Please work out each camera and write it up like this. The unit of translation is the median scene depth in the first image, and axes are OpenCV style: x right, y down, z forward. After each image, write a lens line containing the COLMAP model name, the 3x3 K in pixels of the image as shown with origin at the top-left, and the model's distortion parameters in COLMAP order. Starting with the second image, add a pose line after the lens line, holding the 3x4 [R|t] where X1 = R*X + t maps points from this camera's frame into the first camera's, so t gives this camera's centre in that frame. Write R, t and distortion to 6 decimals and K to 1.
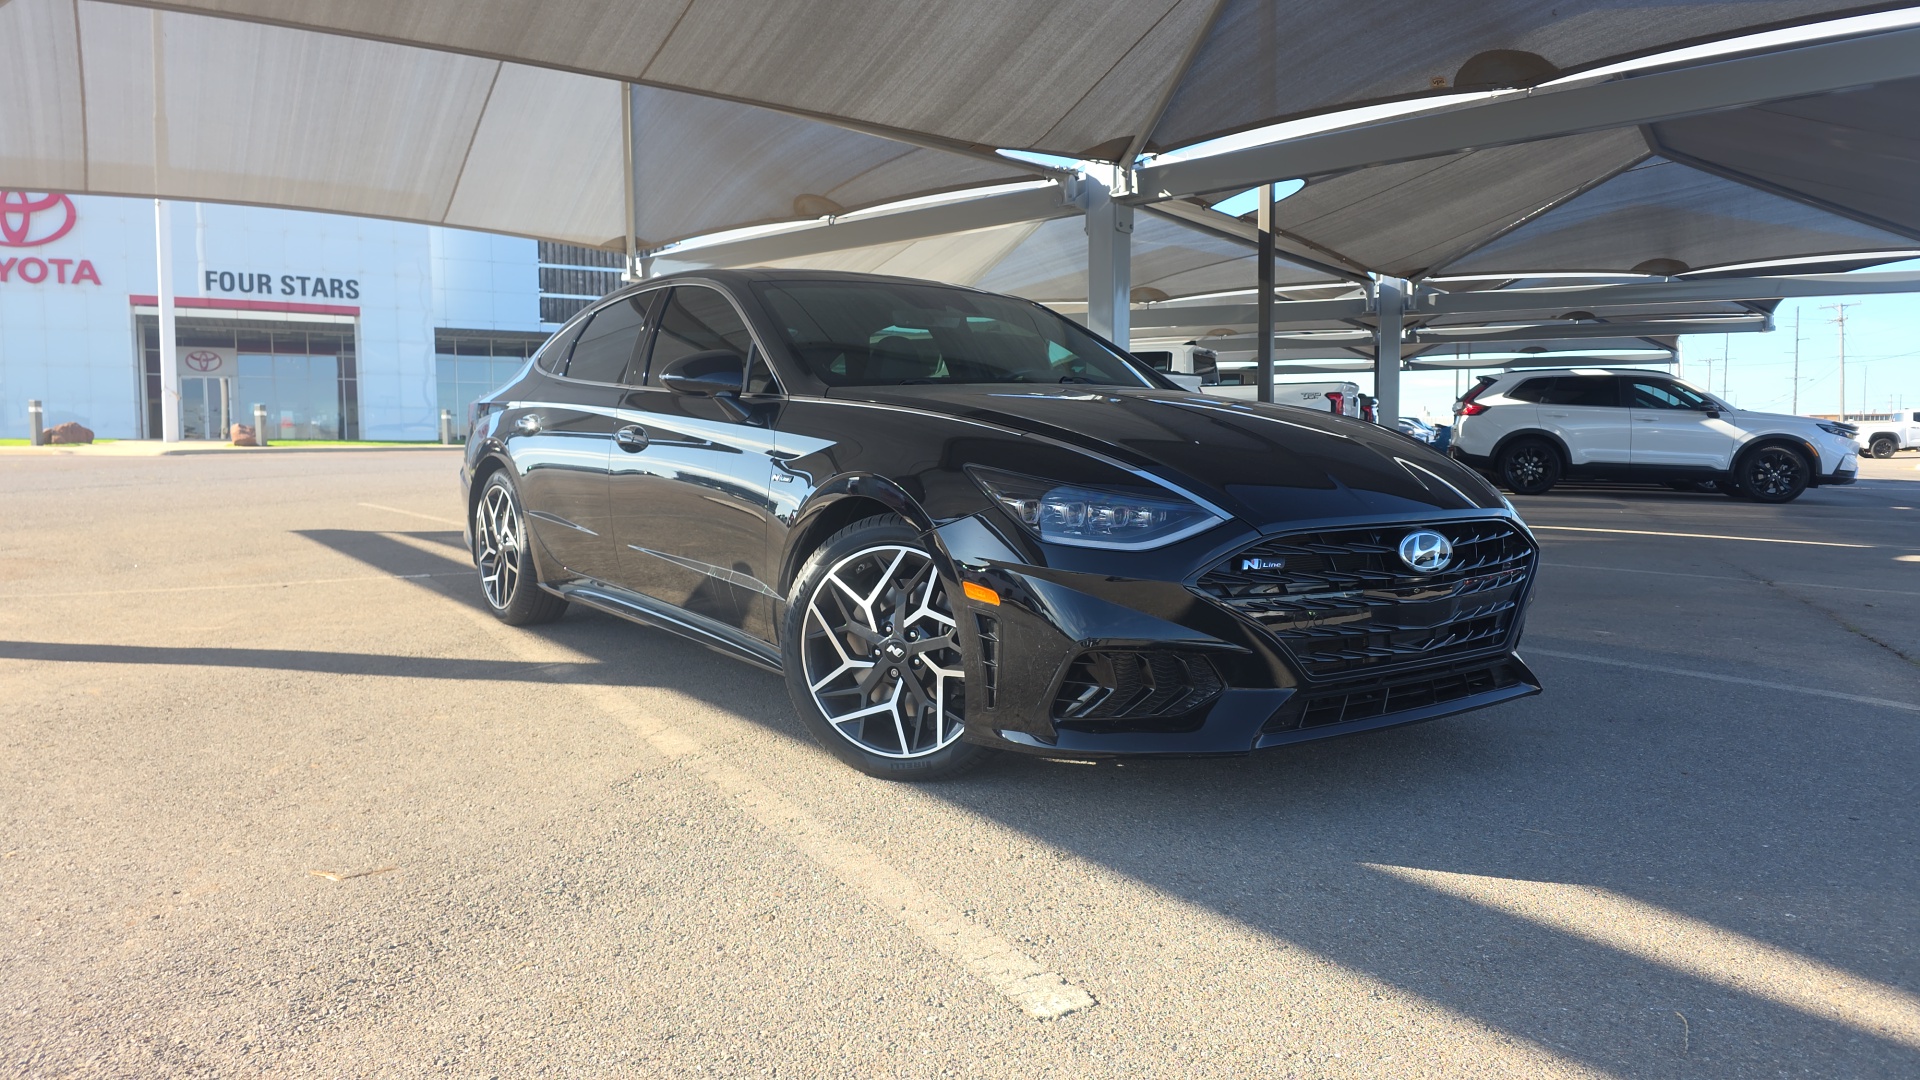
lens RADIAL K [[1310.7, 0, 920.8], [0, 1310.7, 569.1], [0, 0, 1]] dist [0.067217, -0.069297]
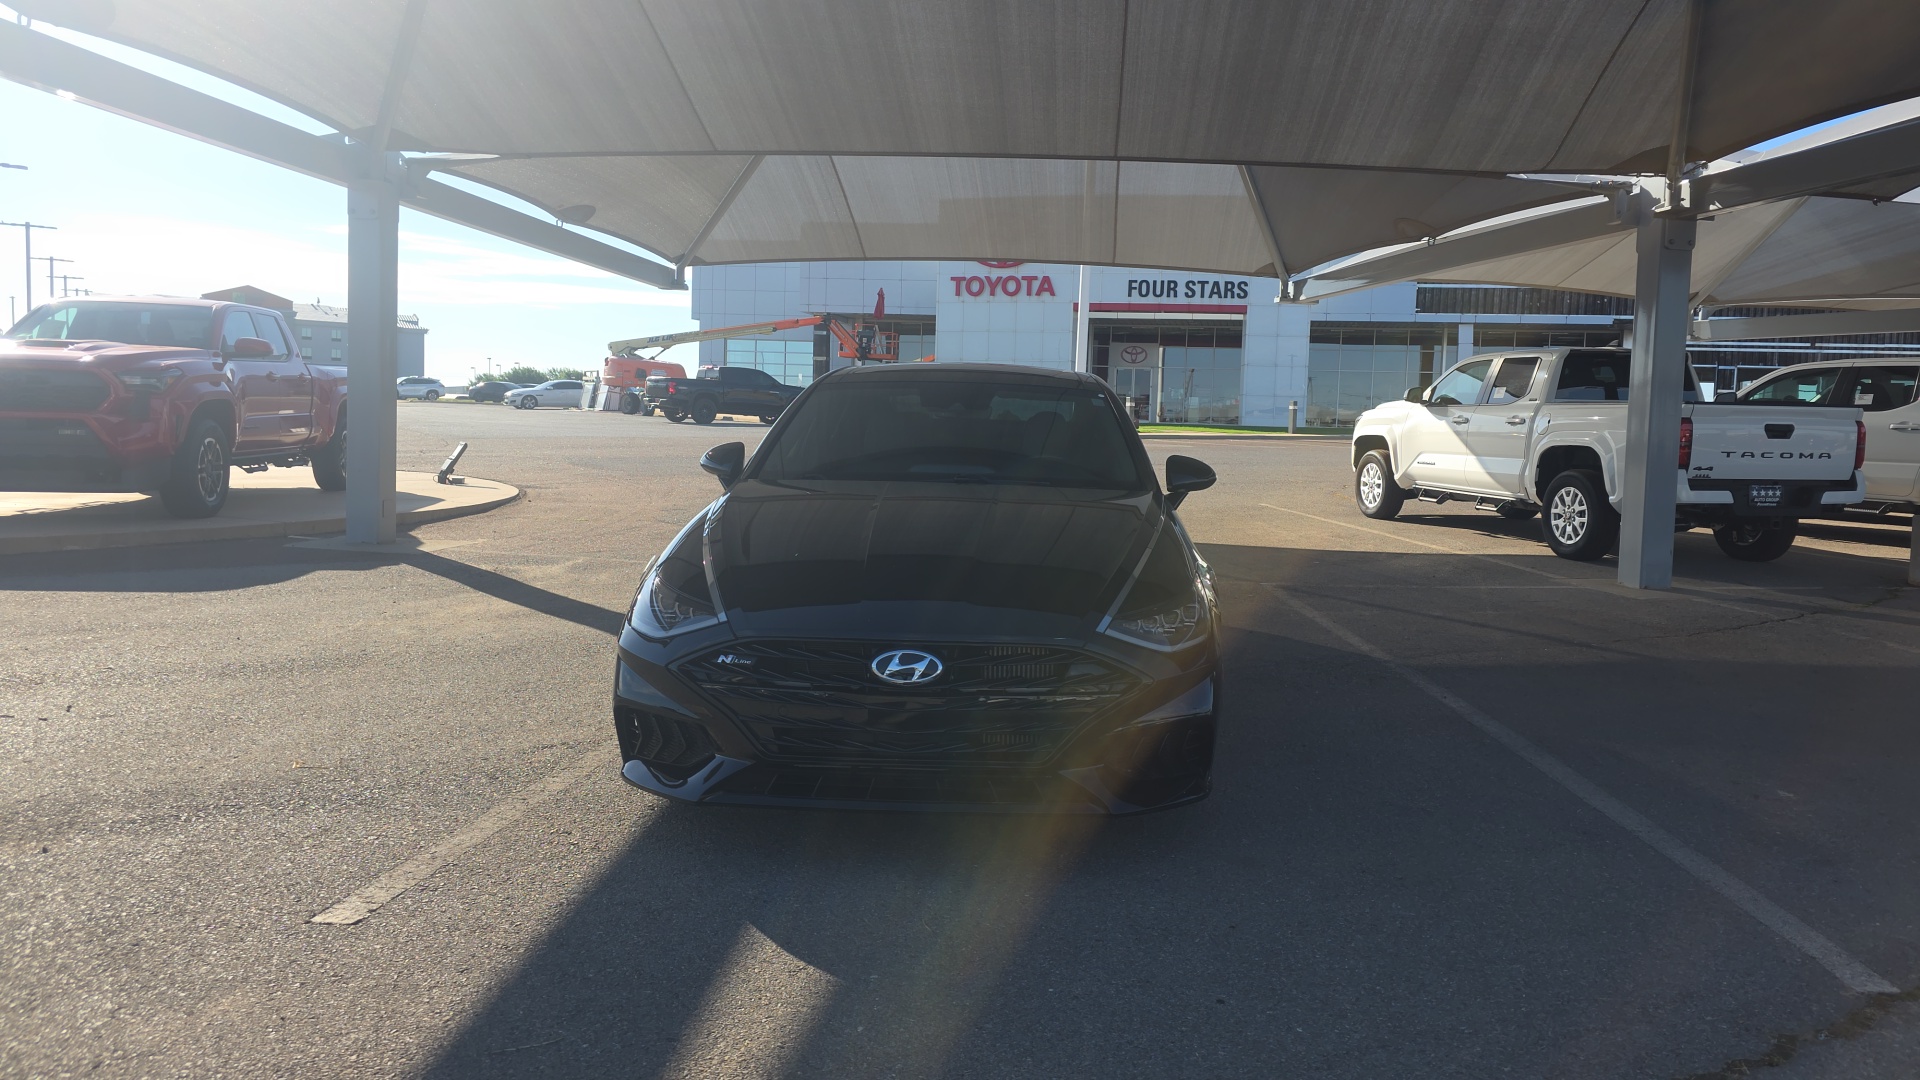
lens RADIAL K [[1301.7, 0, 1003.0], [0, 1301.7, 535.6], [0, 0, 1]] dist [0.072852, -0.062481]
pose [[0.799880, 0.076298, -0.595291, 0.228627], [-0.080546, 0.996560, 0.019500, -0.032259], [0.594731, 0.032351, 0.803274, 0.021482]]
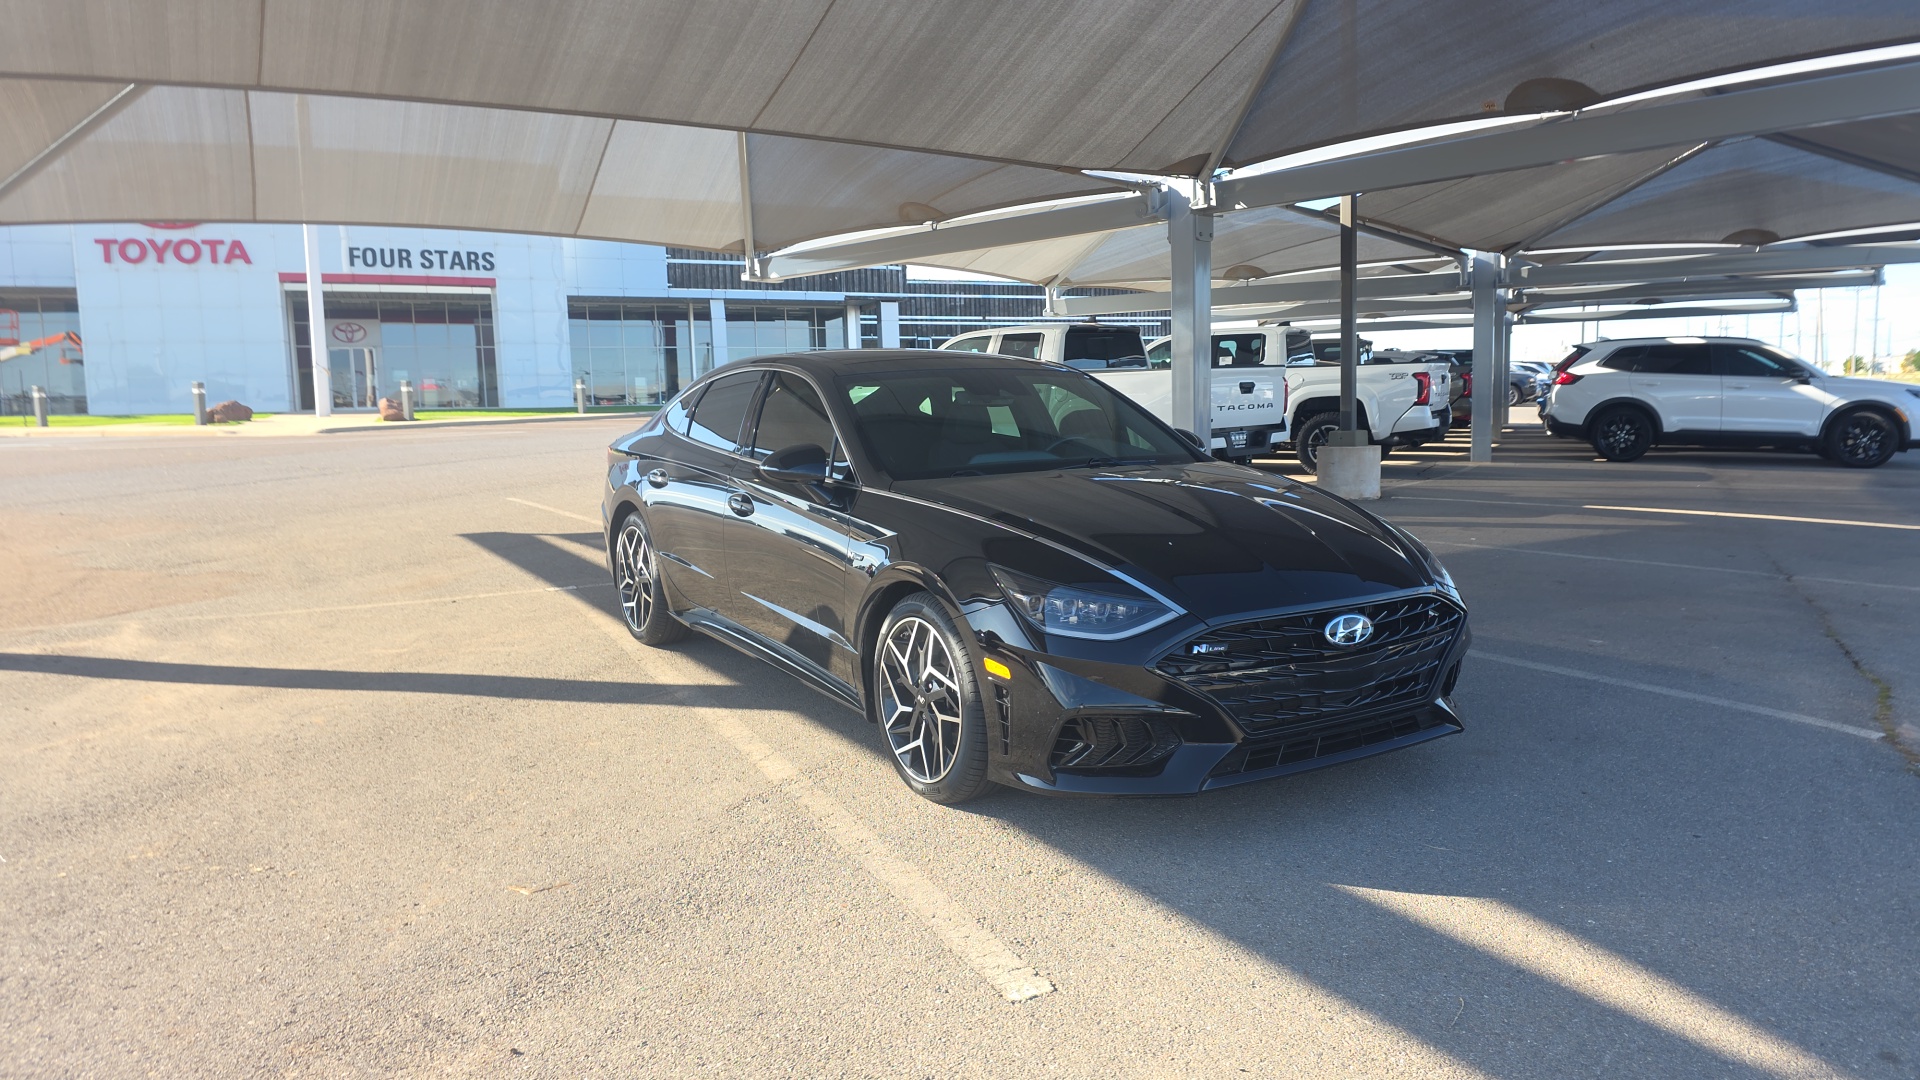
lens RADIAL K [[1314.2, 0, 985.0], [0, 1314.2, 563.5], [0, 0, 1]] dist [0.064130, -0.064675]
pose [[0.998602, -0.014722, -0.050764, 0.018905], [0.016671, 0.999131, 0.038189, -0.026500], [0.050157, -0.038982, 0.997980, -0.058517]]
